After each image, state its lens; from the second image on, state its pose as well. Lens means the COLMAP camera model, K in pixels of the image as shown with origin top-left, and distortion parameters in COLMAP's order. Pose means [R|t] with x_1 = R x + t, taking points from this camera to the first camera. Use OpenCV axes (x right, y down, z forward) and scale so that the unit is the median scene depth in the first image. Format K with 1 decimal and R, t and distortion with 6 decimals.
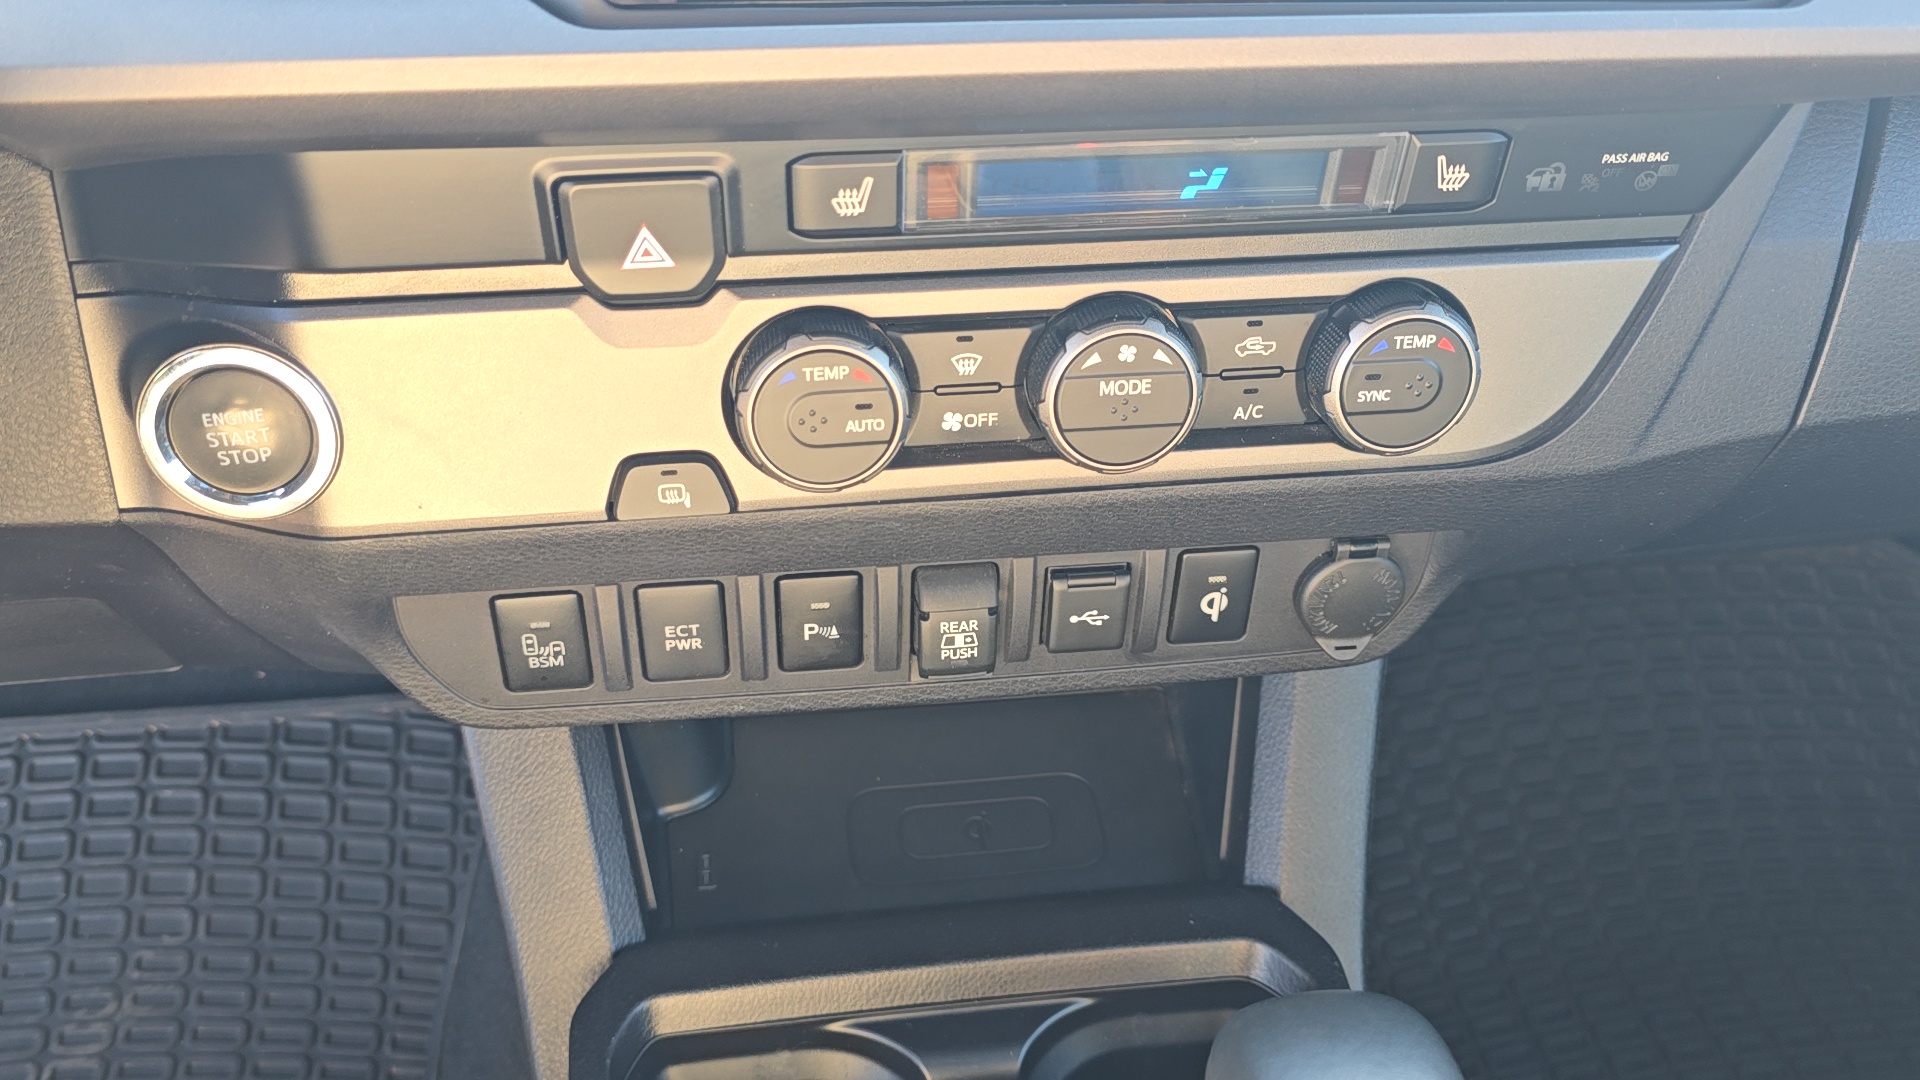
lens RADIAL K [[1714.6, 0, 957.6], [0, 1714.6, 582.8], [0, 0, 1]] dist [-0.026597, -0.000877]
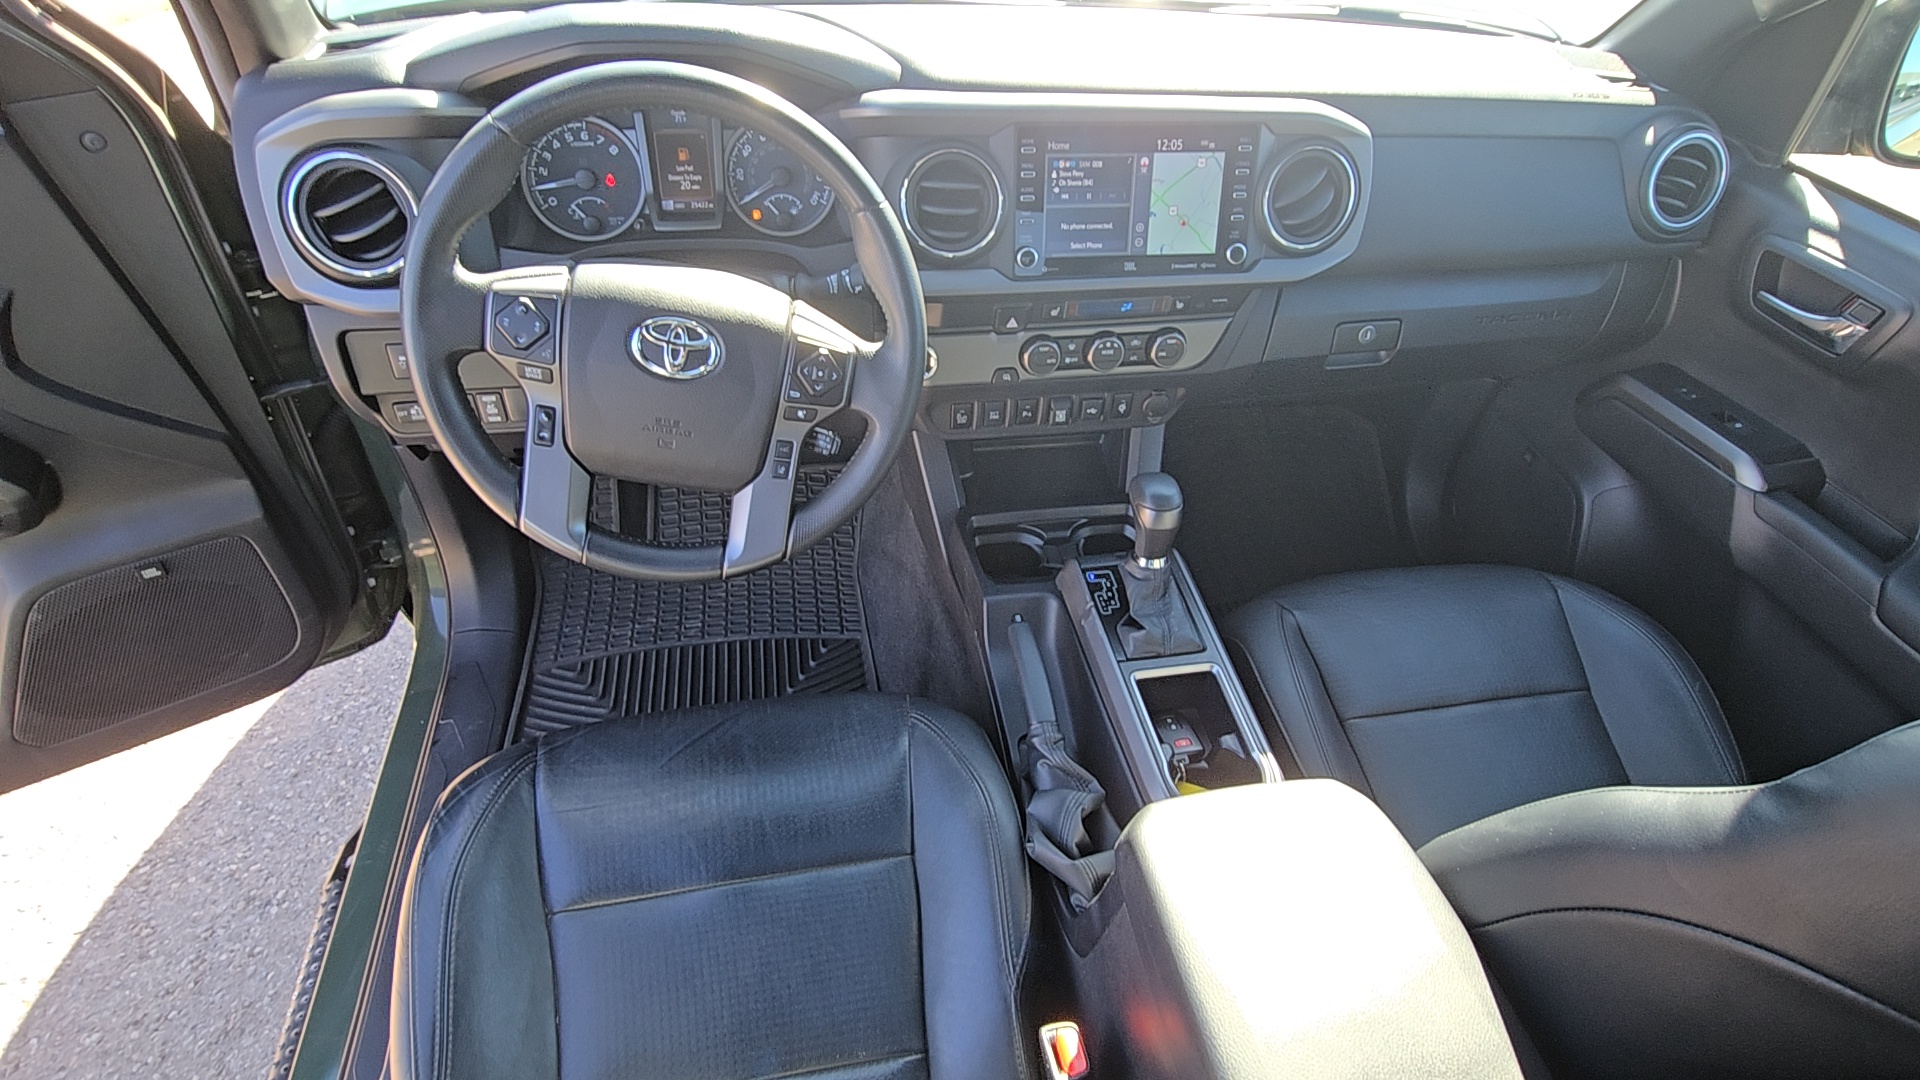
lens RADIAL K [[980.8, 0, 967.6], [0, 980.8, 541.8], [0, 0, 1]] dist [0.004754, 0.002254]
pose [[0.998712, -0.015160, 0.048419, -0.388278], [0.012043, 0.997876, 0.064027, 0.206187], [-0.049287, -0.063361, 0.996773, -1.525647]]
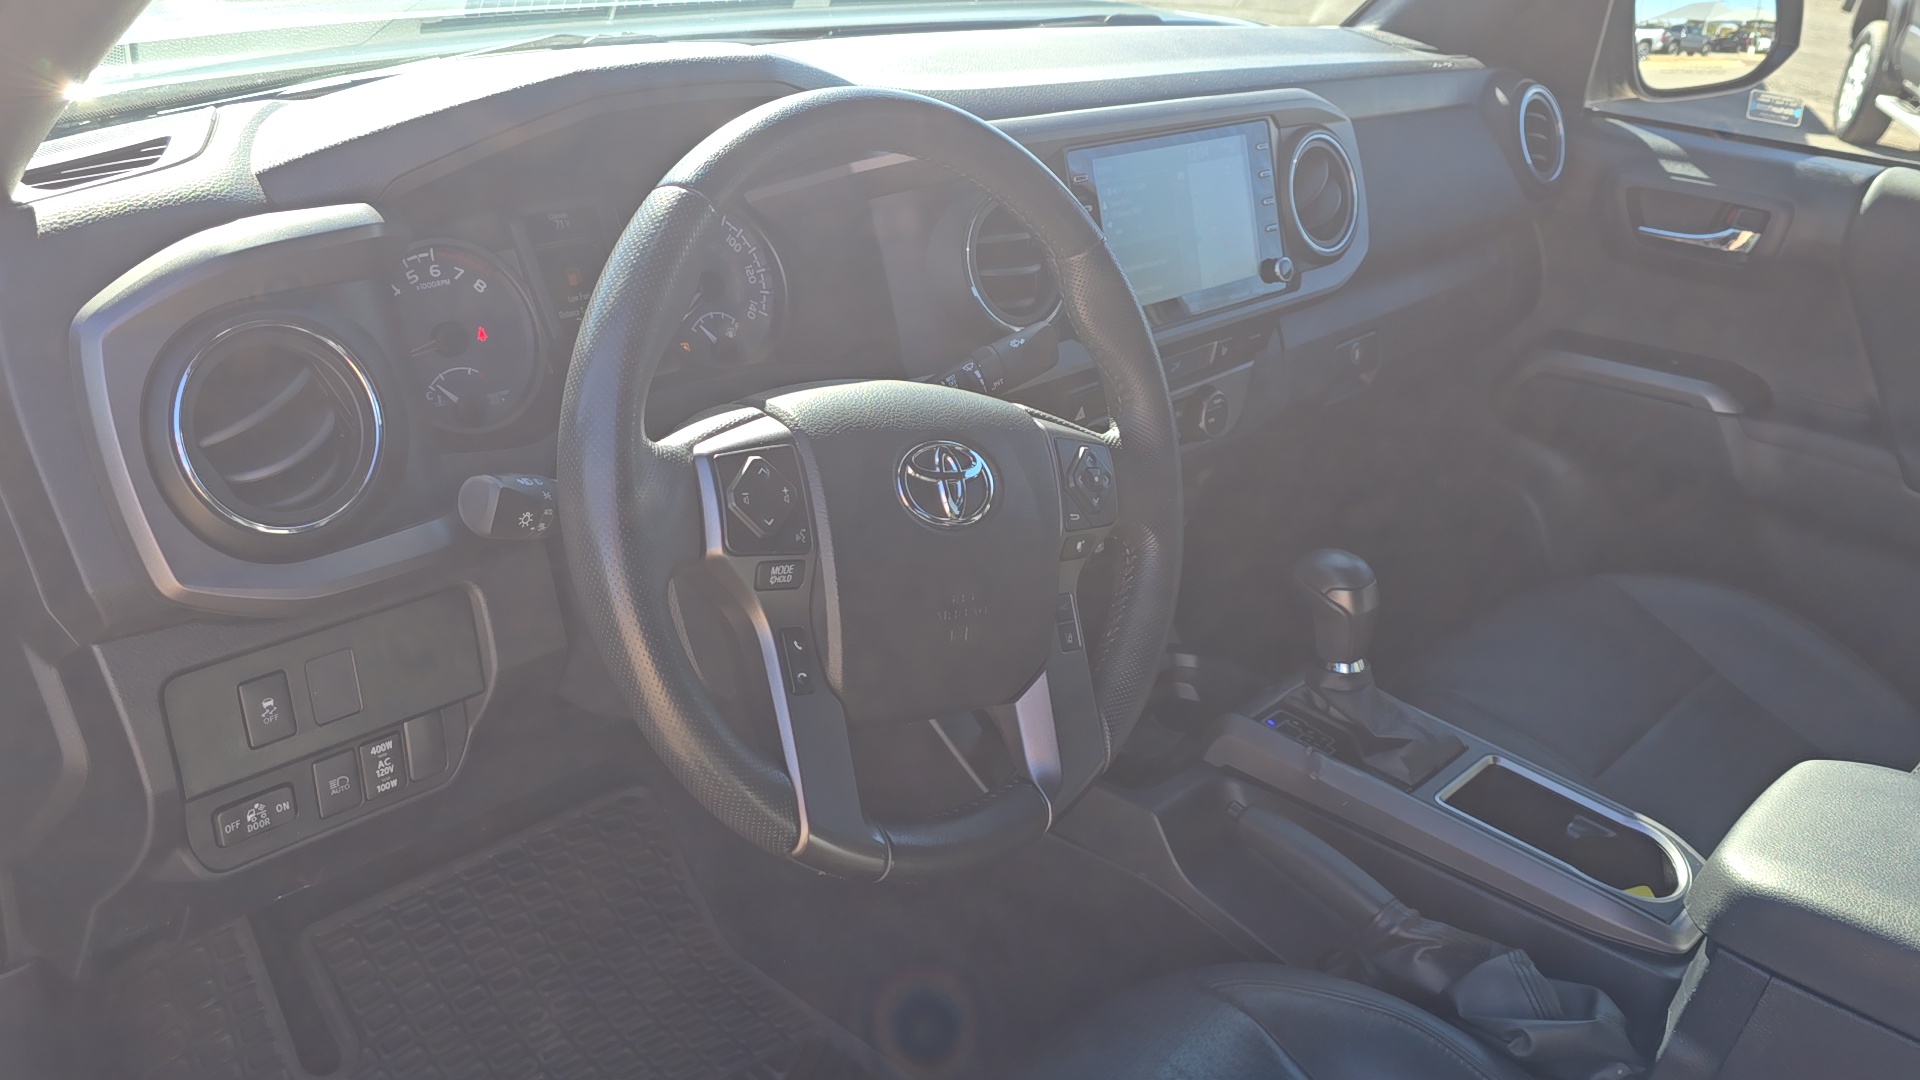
lens RADIAL K [[1628.2, 0, 990.9], [0, 1628.2, 546.9], [0, 0, 1]] dist [-0.002146, 0.003831]
pose [[0.775699, -0.254992, 0.577295, -1.955333], [0.356745, 0.931738, -0.067800, 0.180551], [-0.520600, 0.258540, 0.813716, -1.272459]]
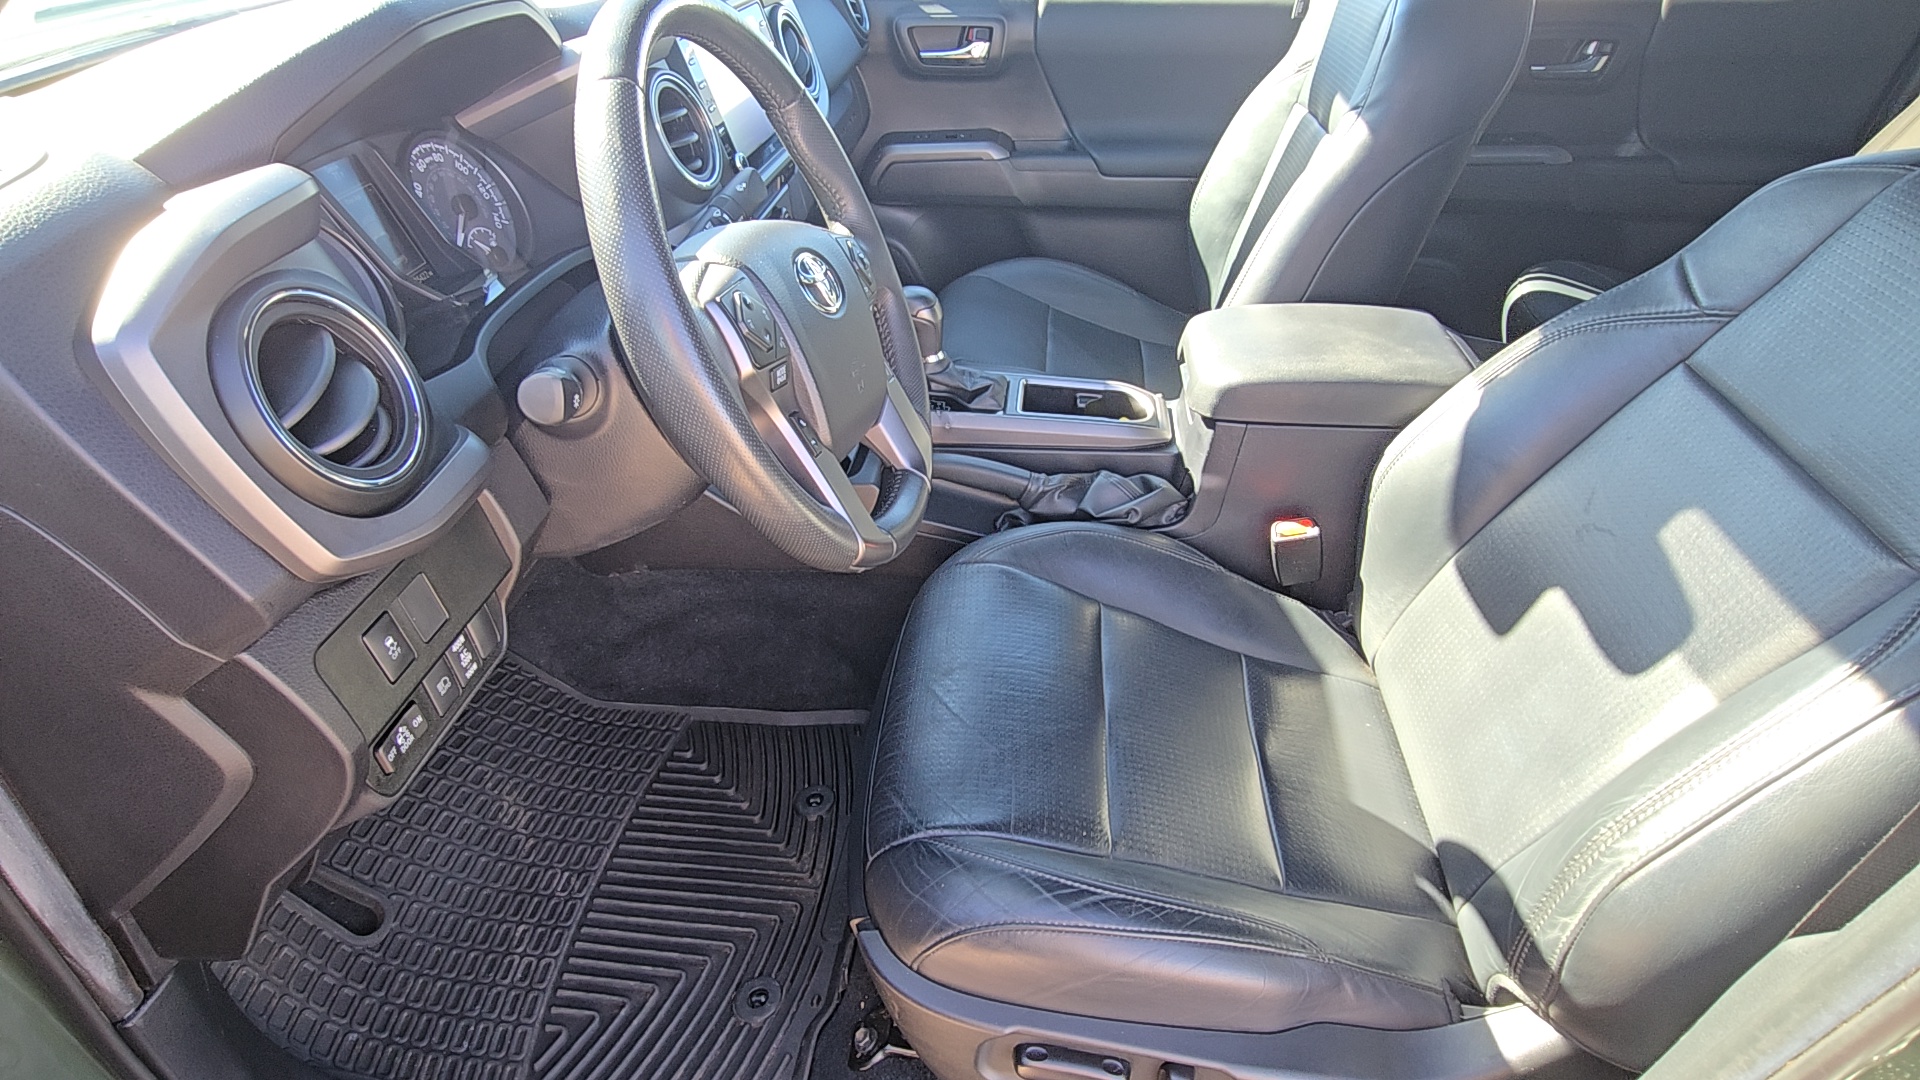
lens RADIAL K [[980.8, 0, 967.6], [0, 980.8, 541.8], [0, 0, 1]] dist [0.004754, 0.002254]
pose [[0.241476, -0.598147, 0.764140, -2.286146], [0.601079, 0.710391, 0.366126, -0.193035], [-0.761835, 0.370898, 0.531076, -0.539062]]
